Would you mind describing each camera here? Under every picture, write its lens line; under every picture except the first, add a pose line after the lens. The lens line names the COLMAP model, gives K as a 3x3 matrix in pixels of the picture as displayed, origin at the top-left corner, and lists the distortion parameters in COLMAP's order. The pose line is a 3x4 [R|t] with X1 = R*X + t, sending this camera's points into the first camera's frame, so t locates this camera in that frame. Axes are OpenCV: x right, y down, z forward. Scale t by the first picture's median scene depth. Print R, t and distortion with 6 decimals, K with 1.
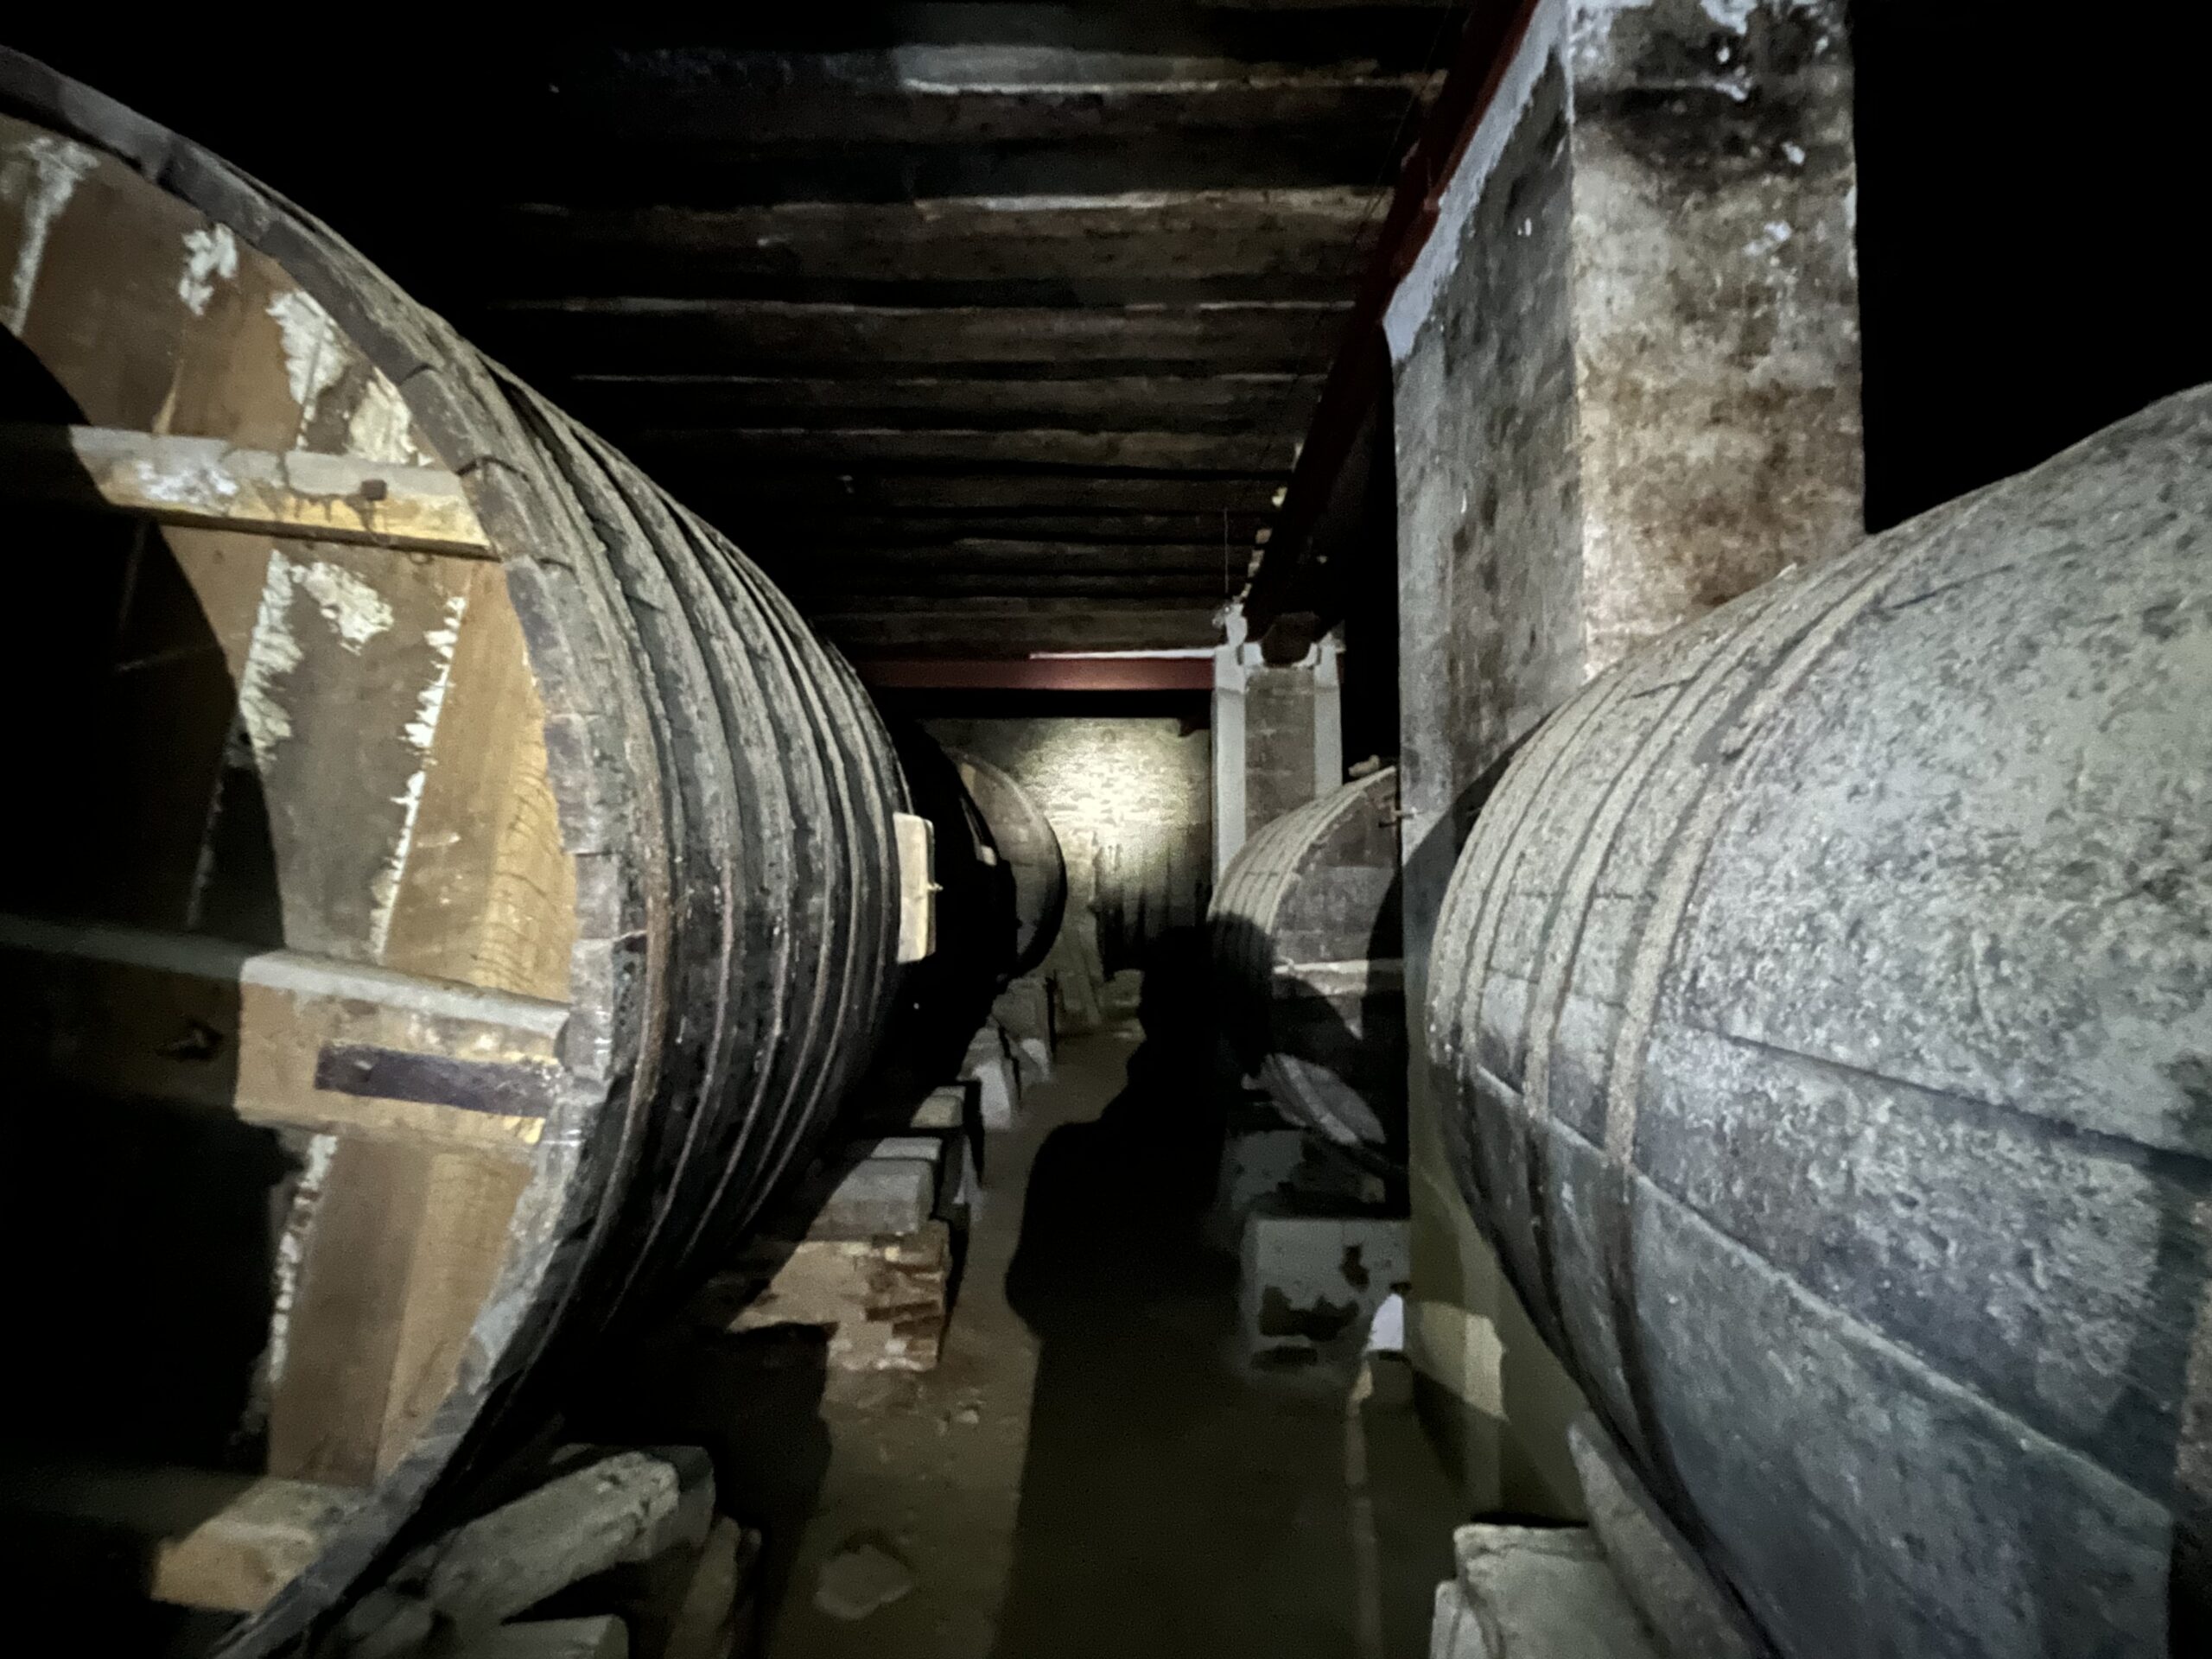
lens RADIAL K [[972.8, 0, 1114.6], [0, 972.8, 832.7], [0, 0, 1]] dist [-0.001345, 0.000444]
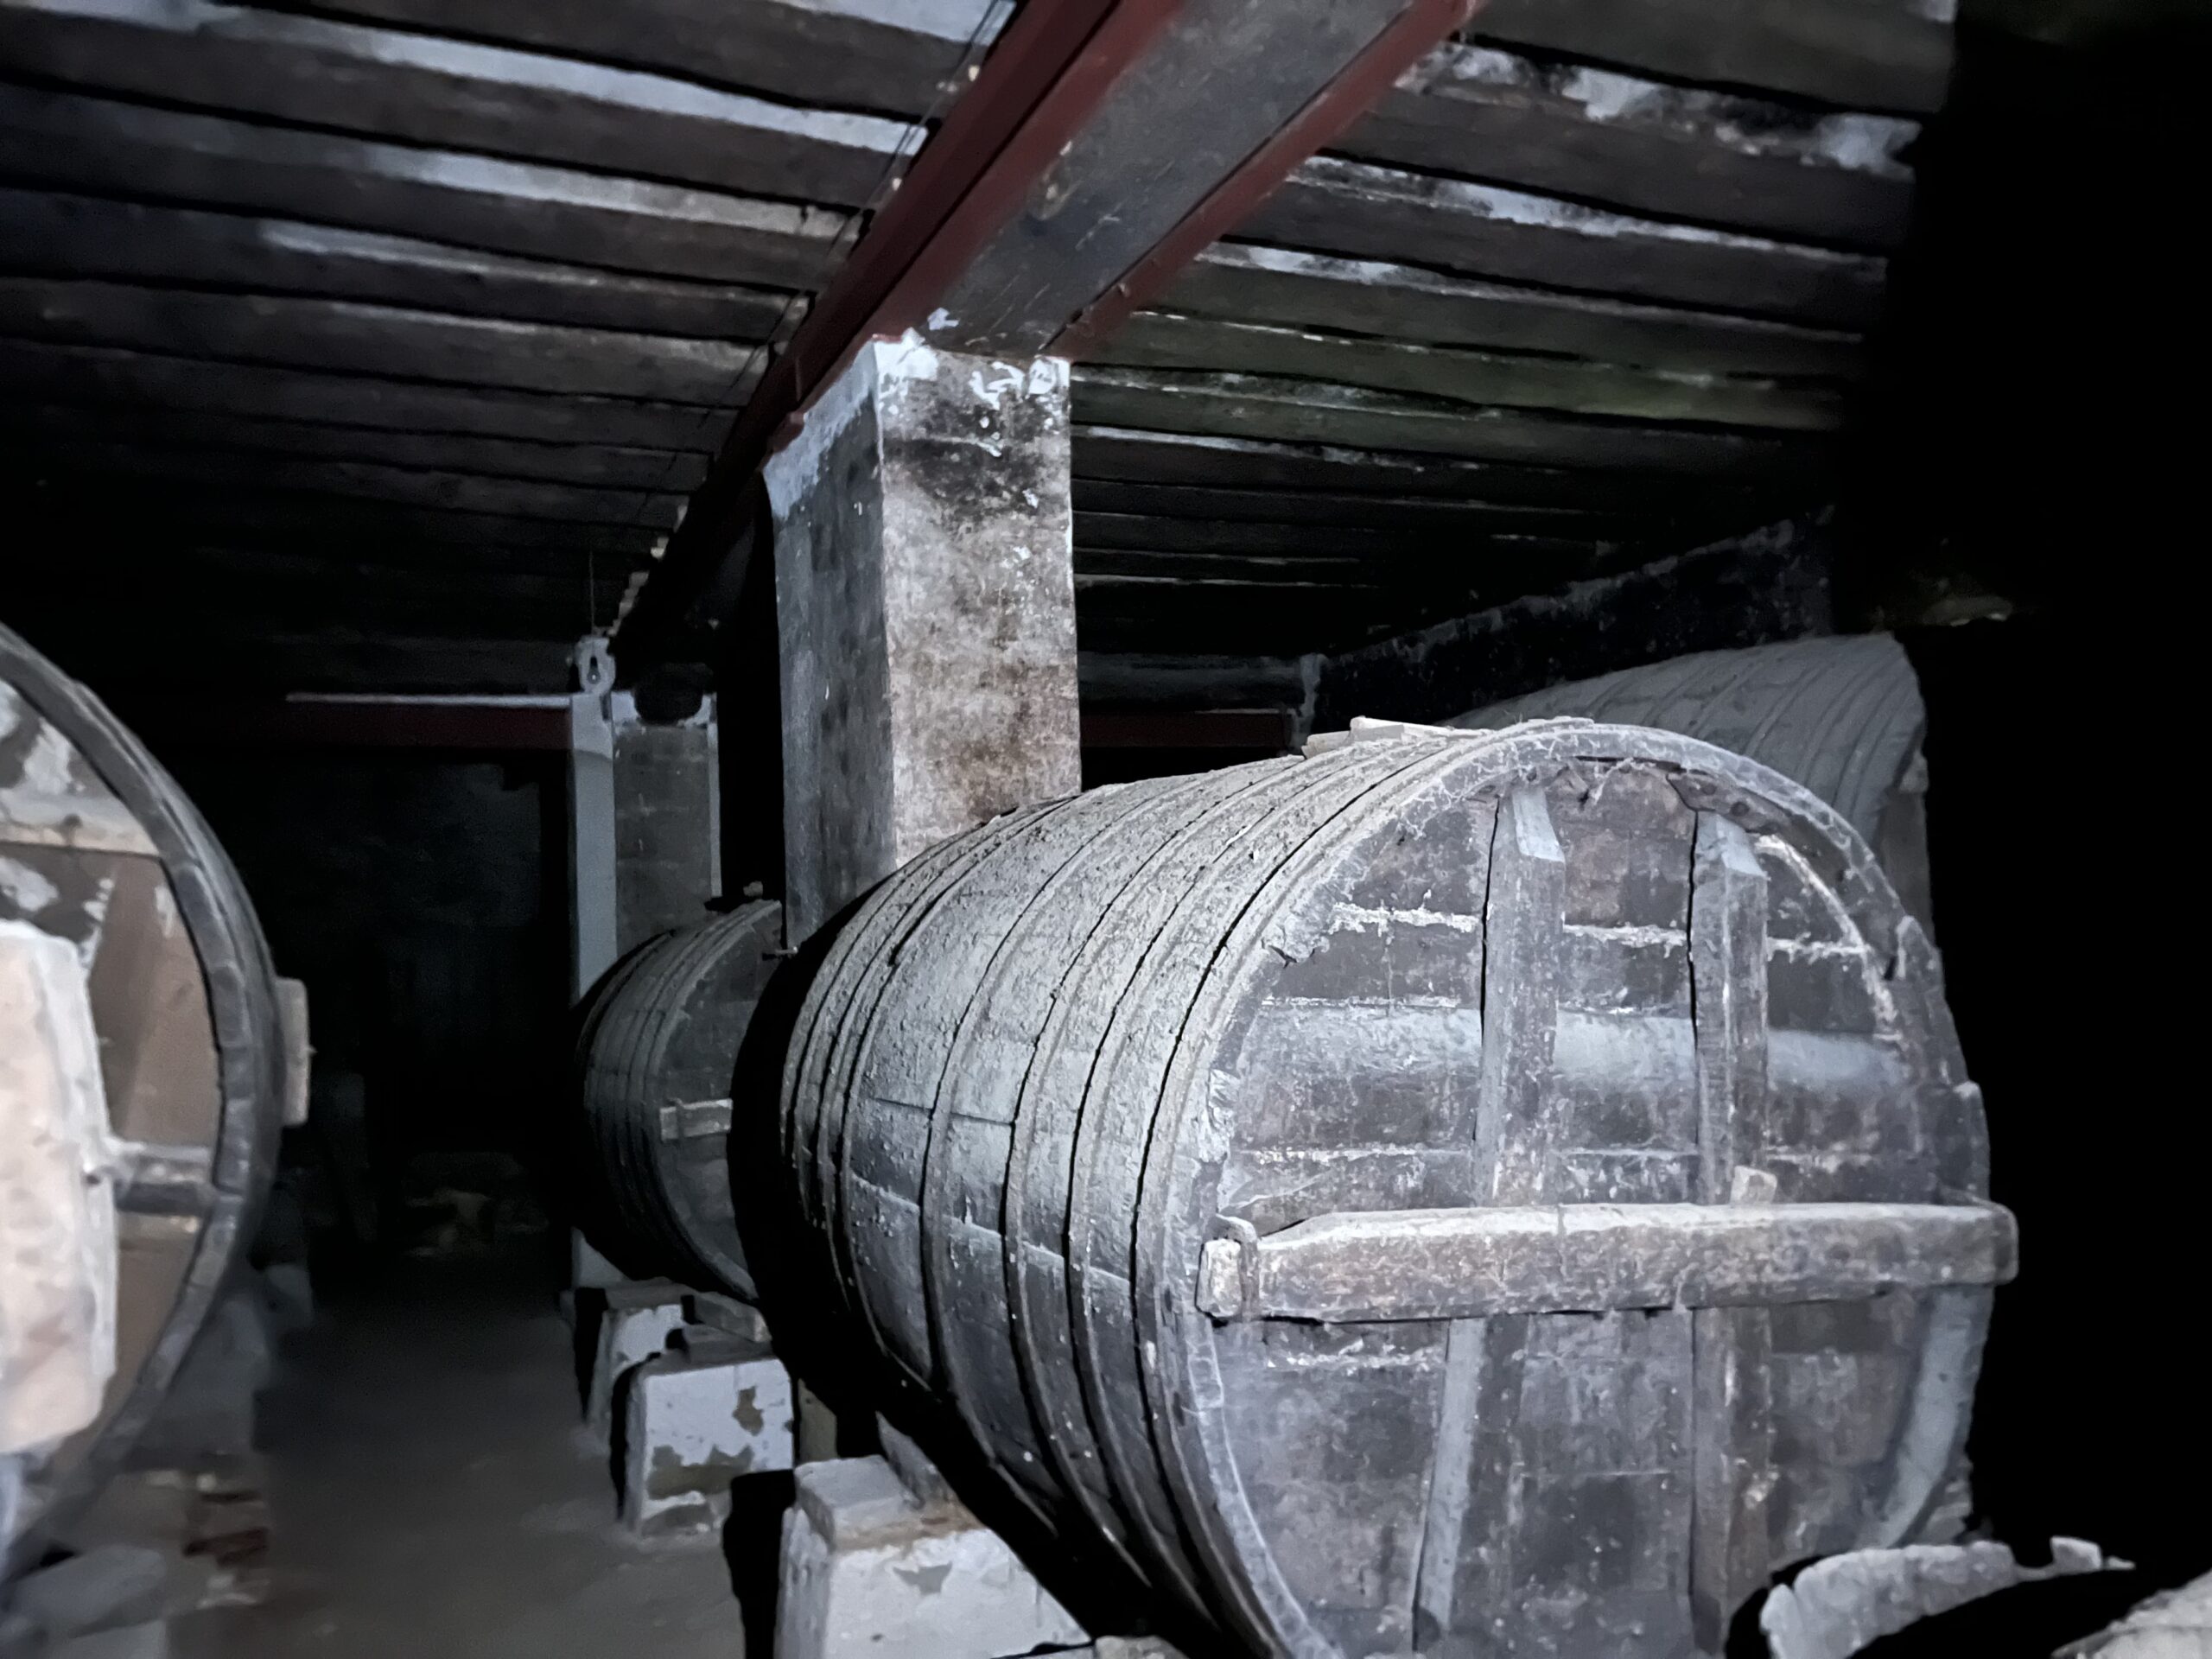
lens RADIAL K [[1682.0, 0, 1113.7], [0, 1682.0, 833.5], [0, 0, 1]] dist [0.072411, -0.095423]
pose [[0.908374, -0.005218, 0.418125, -0.229117], [0.022411, 0.999093, -0.036219, -0.114968], [-0.417557, 0.042271, 0.907667, -1.275231]]
